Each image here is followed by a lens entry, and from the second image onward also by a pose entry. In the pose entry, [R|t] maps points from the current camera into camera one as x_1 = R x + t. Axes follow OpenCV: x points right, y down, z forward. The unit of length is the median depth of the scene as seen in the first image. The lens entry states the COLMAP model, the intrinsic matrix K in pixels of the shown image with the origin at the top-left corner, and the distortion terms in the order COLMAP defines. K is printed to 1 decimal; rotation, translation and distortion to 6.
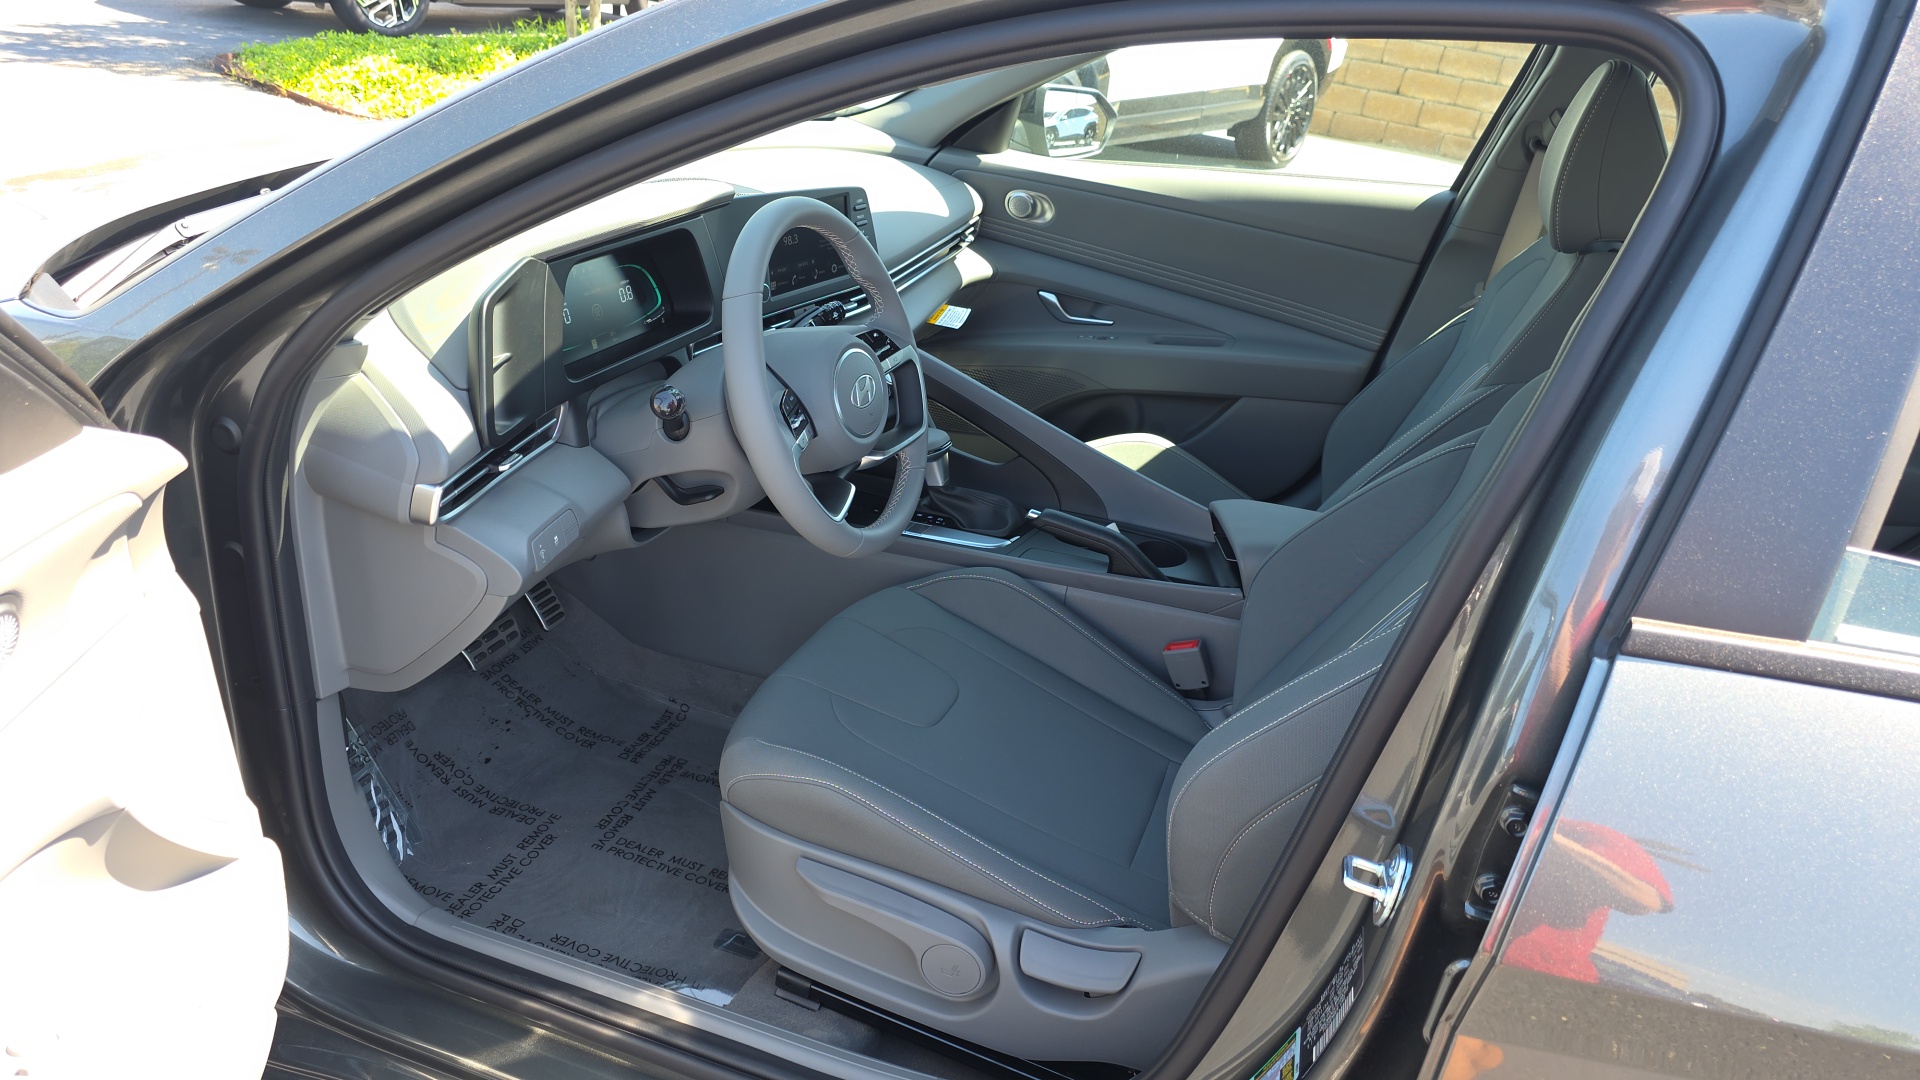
lens RADIAL K [[1294.8, 0, 931.4], [0, 1294.8, 570.7], [0, 0, 1]] dist [0.050959, -0.056354]
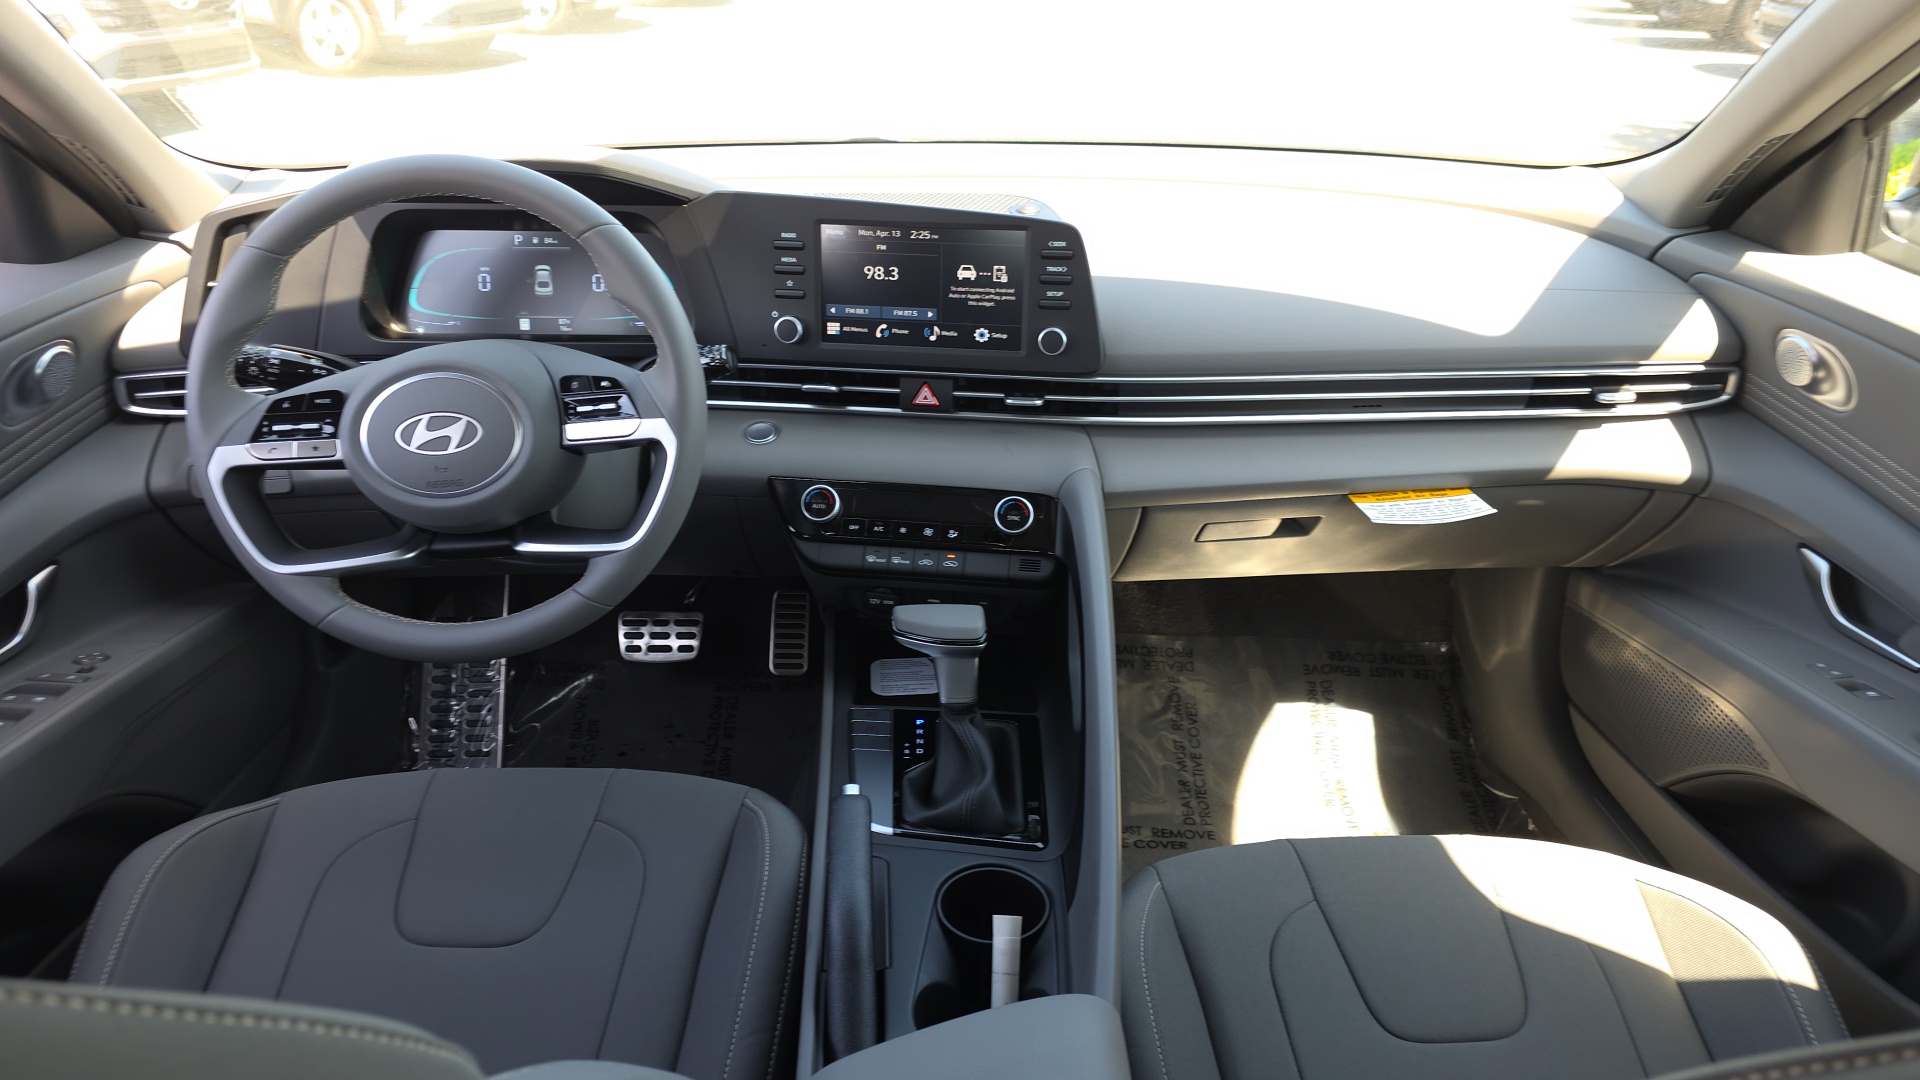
lens RADIAL K [[1294.8, 0, 955.1], [0, 1294.8, 543.2], [0, 0, 1]] dist [0.050959, -0.056354]
pose [[0.372128, 0.307639, -0.875716, 0.396937], [-0.387648, 0.908764, 0.154521, -0.177979], [0.843356, 0.281968, 0.457433, 0.547817]]
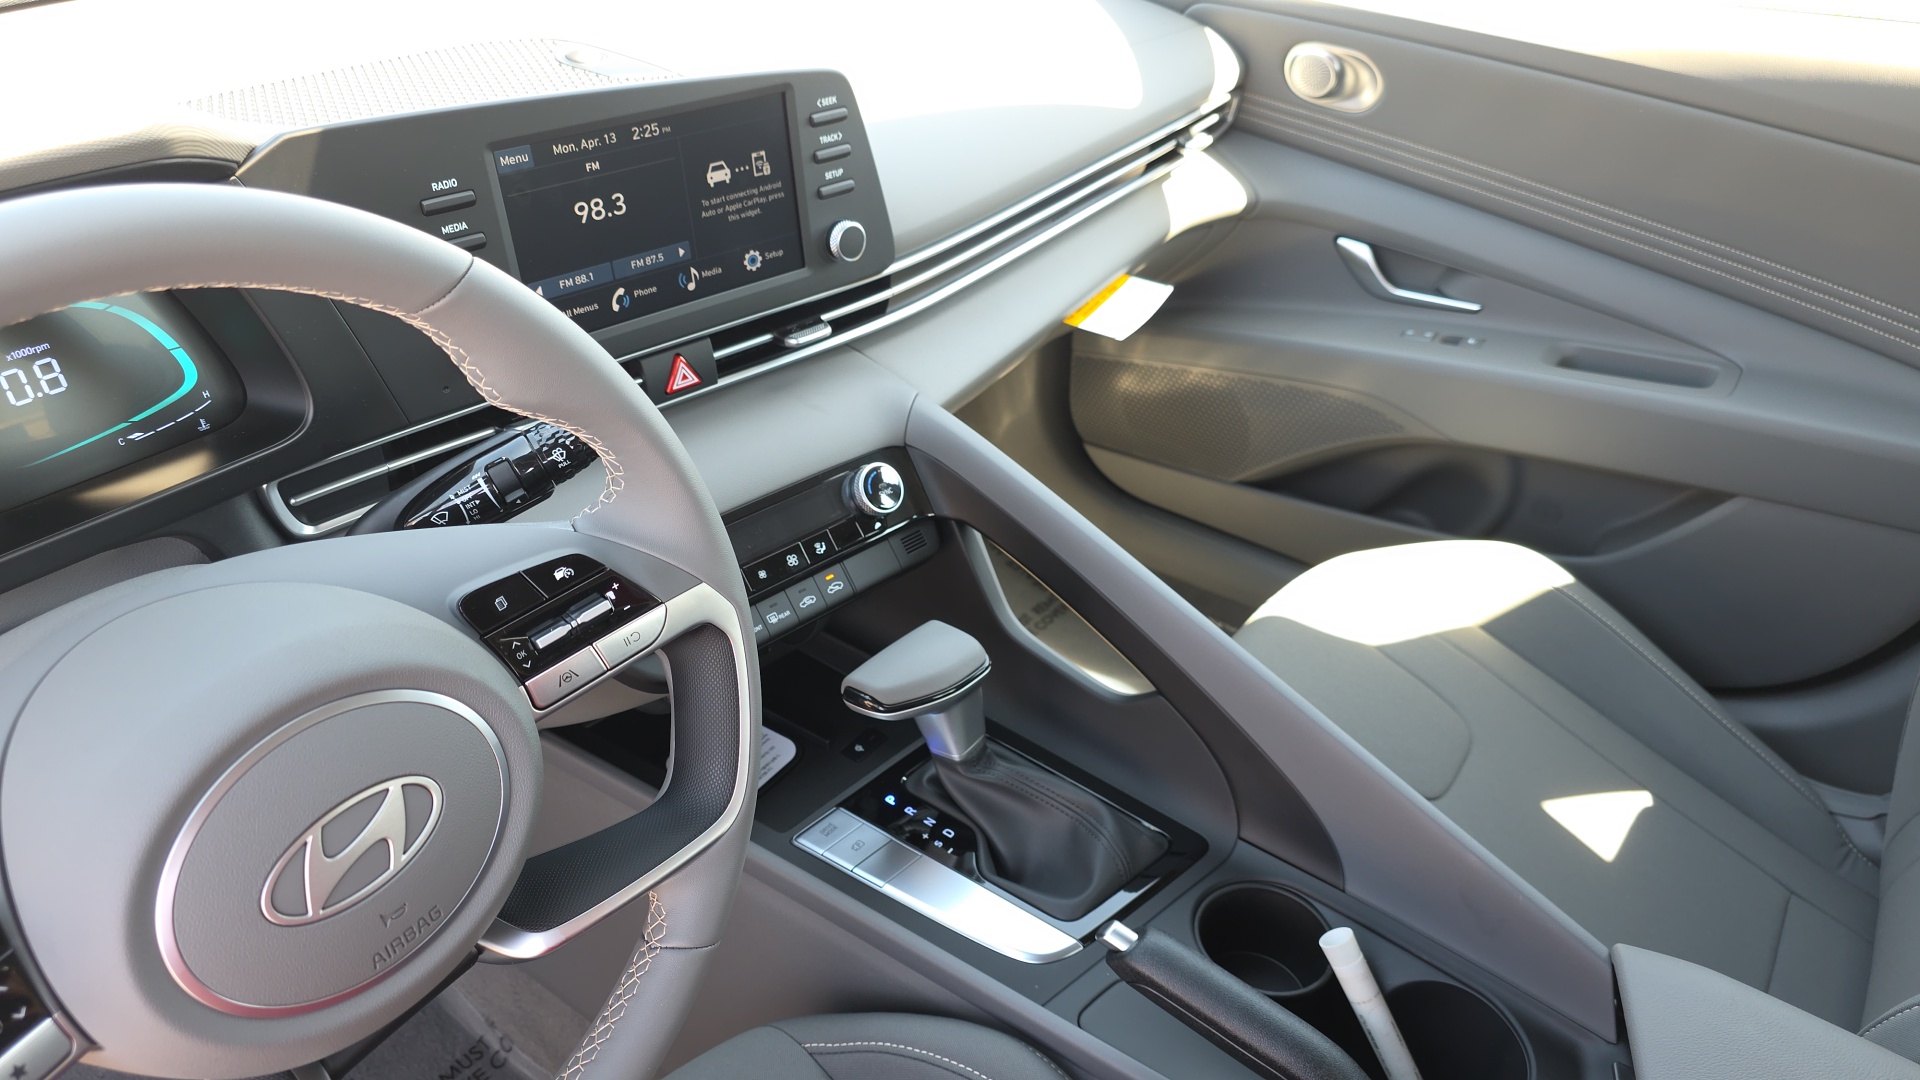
lens RADIAL K [[1294.8, 0, 938.7], [0, 1294.8, 544.5], [0, 0, 1]] dist [0.050959, -0.056354]
pose [[0.955476, 0.112512, -0.272774, 0.089600], [-0.079713, 0.988500, 0.128509, -0.152641], [0.284096, -0.101044, 0.953457, 0.450095]]
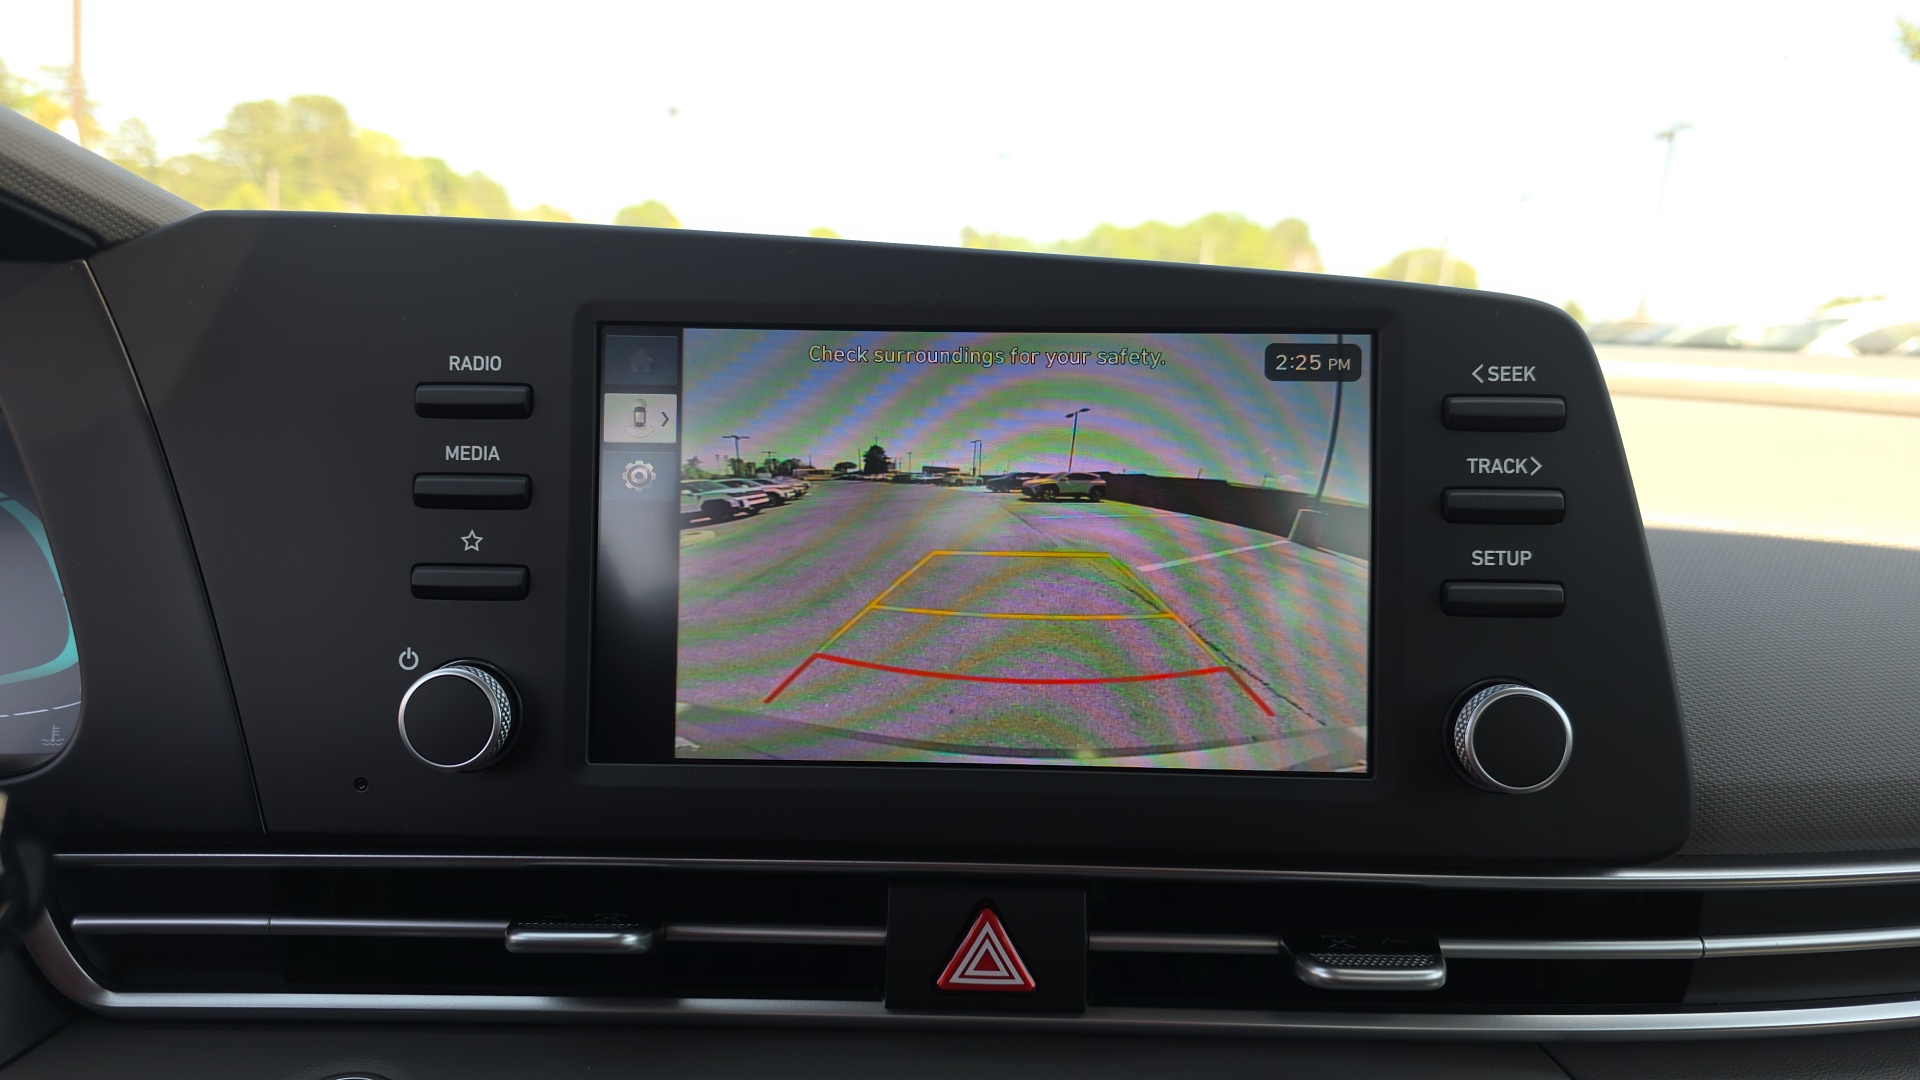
lens RADIAL K [[1294.8, 0, 941.9], [0, 1294.8, 540.9], [0, 0, 1]] dist [0.050959, -0.056354]
pose [[0.473820, 0.018608, -0.880425, 0.046643], [-0.366464, 0.913263, -0.177919, -0.161195], [0.800749, 0.406946, 0.439542, 0.673342]]
